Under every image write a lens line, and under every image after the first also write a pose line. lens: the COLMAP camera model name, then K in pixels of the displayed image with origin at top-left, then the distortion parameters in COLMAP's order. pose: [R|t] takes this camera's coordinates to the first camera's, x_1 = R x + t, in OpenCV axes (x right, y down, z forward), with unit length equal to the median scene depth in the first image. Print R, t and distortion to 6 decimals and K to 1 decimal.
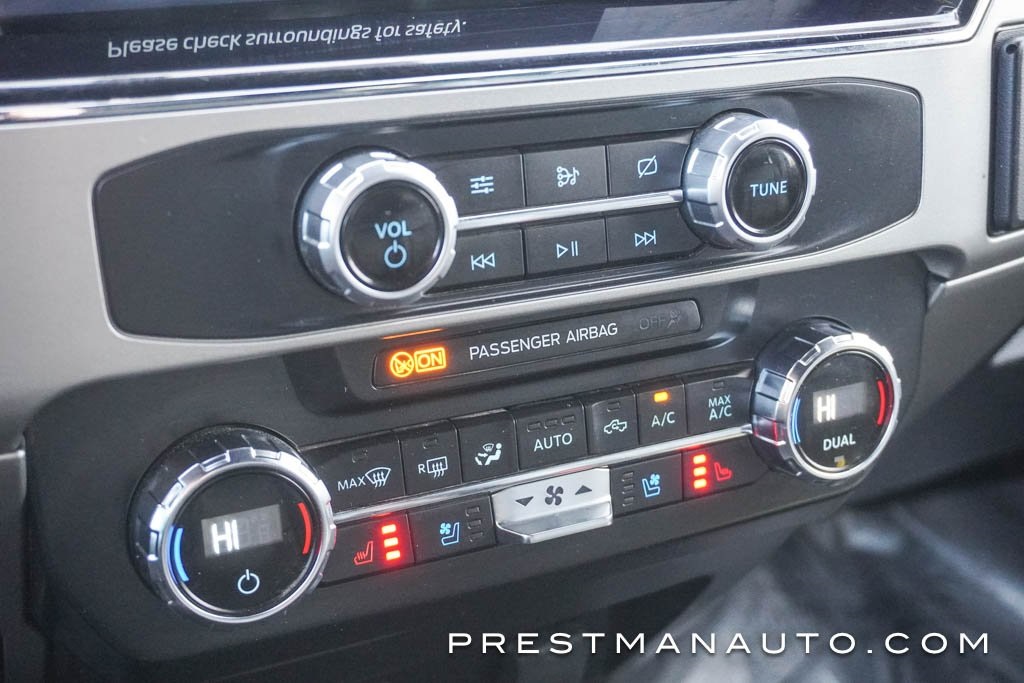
lens RADIAL K [[1378.0, 0, 509.2], [0, 1378.0, 344.9], [0, 0, 1]] dist [0.007325, 0.000000]
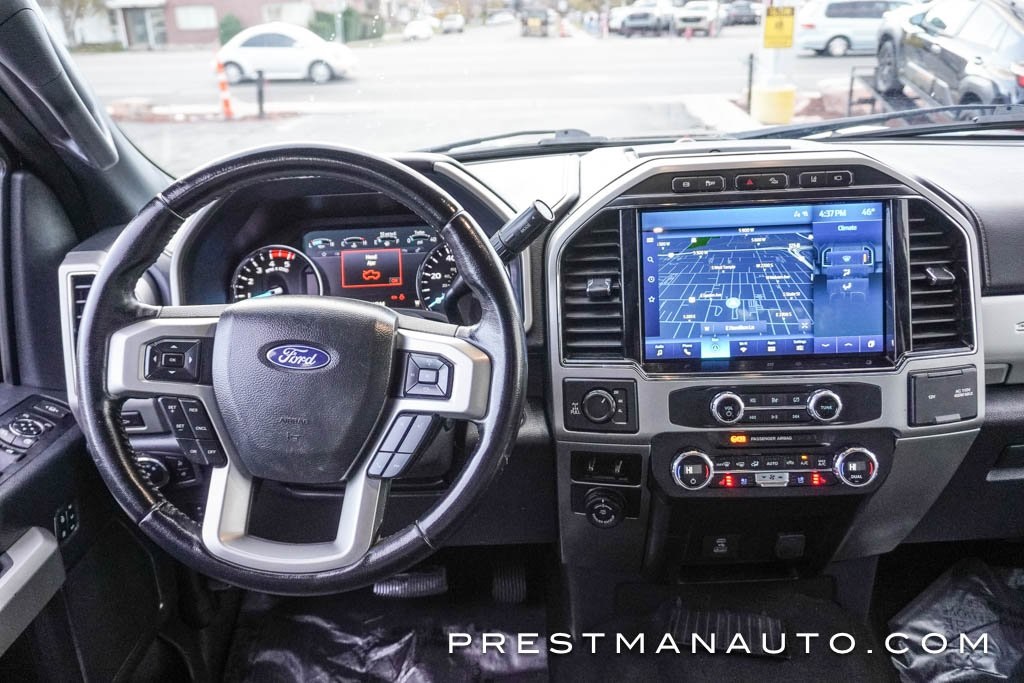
lens RADIAL K [[853.1, 0, 515.4], [0, 853.1, 341.6], [0, 0, 1]] dist [0.005277, -0.000056]
pose [[0.861792, 0.057027, -0.504046, 0.666405], [-0.134945, 0.983628, -0.119437, 0.125760], [0.488983, 0.170949, 0.855378, -1.701005]]
